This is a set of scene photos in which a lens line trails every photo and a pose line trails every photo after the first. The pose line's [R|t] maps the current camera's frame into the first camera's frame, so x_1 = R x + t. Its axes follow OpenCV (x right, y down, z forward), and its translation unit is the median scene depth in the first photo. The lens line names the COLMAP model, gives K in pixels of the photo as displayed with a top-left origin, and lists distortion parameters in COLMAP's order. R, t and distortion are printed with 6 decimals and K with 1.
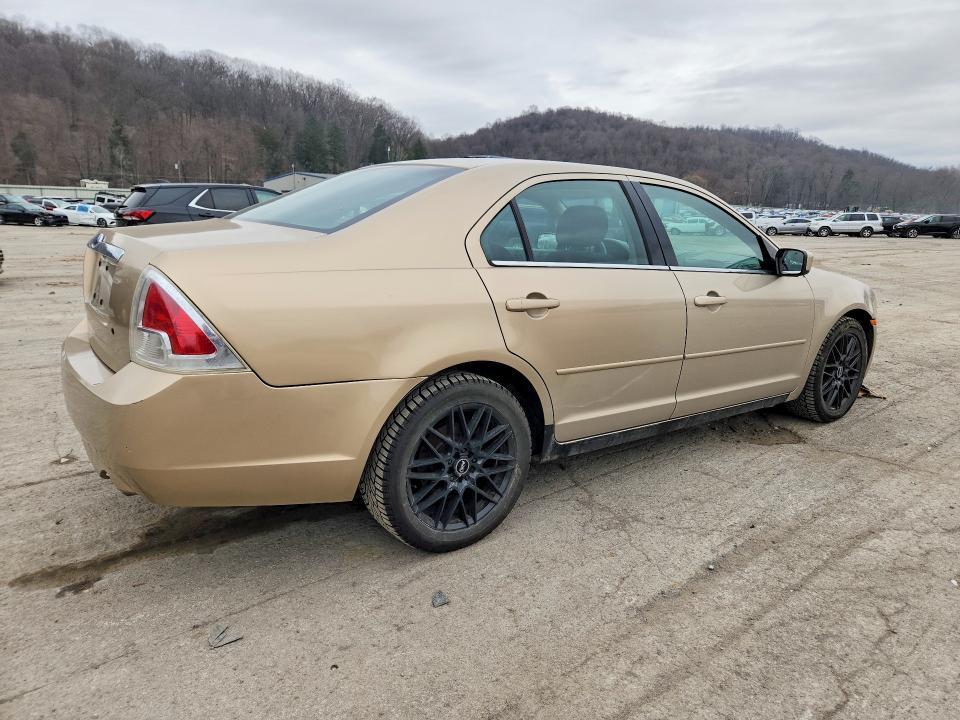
lens RADIAL K [[638.9, 0, 485.3], [0, 638.9, 355.4], [0, 0, 1]] dist [0.067658, -0.059764]
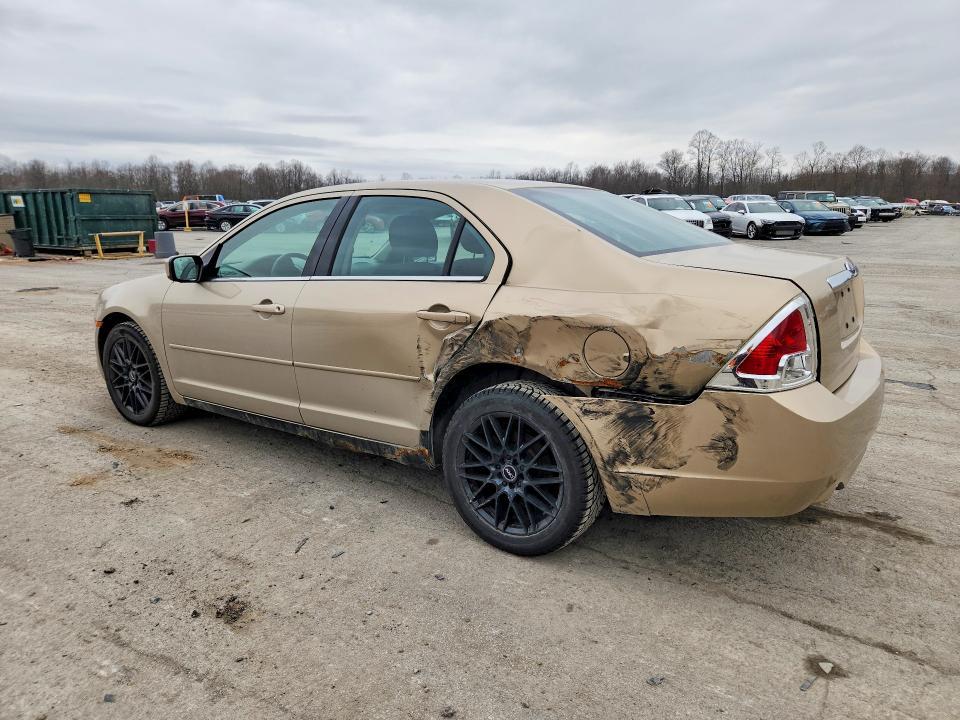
lens RADIAL K [[638.9, 0, 485.3], [0, 638.9, 355.4], [0, 0, 1]] dist [0.067658, -0.059764]
pose [[-0.314116, -0.222177, 0.923021, -0.800471], [0.200239, 0.934856, 0.293170, -0.271025], [-0.928028, 0.276914, -0.249165, 1.047923]]
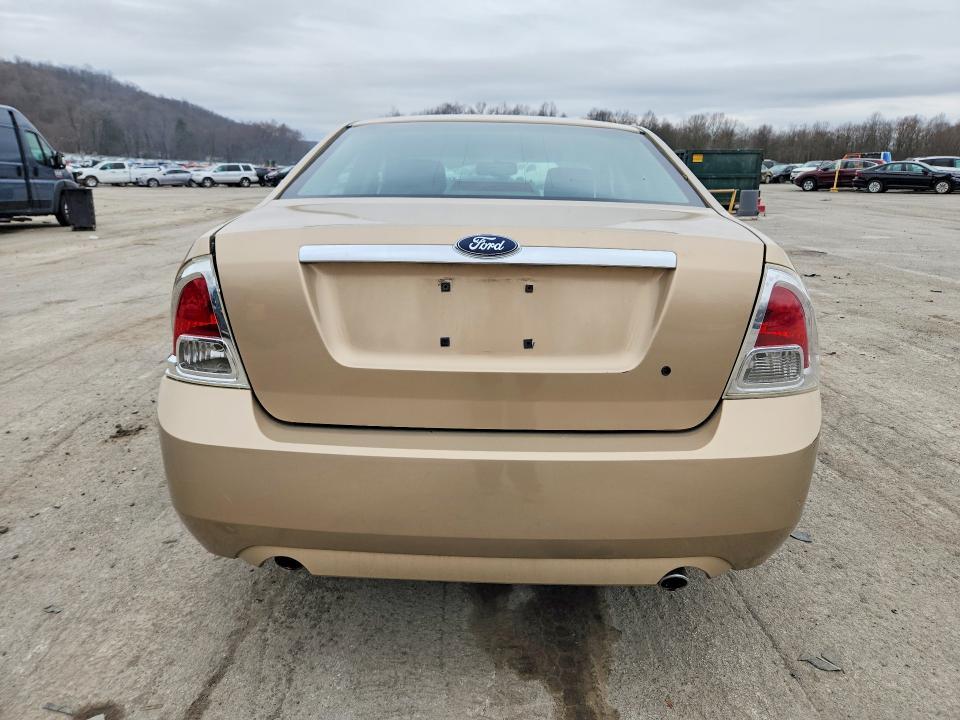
lens RADIAL K [[638.9, 0, 485.3], [0, 638.9, 355.4], [0, 0, 1]] dist [0.067658, -0.059764]
pose [[0.609293, -0.229822, 0.758910, -0.592710], [0.174318, 0.972486, 0.154547, -0.095389], [-0.773547, 0.038127, 0.632591, 0.355492]]
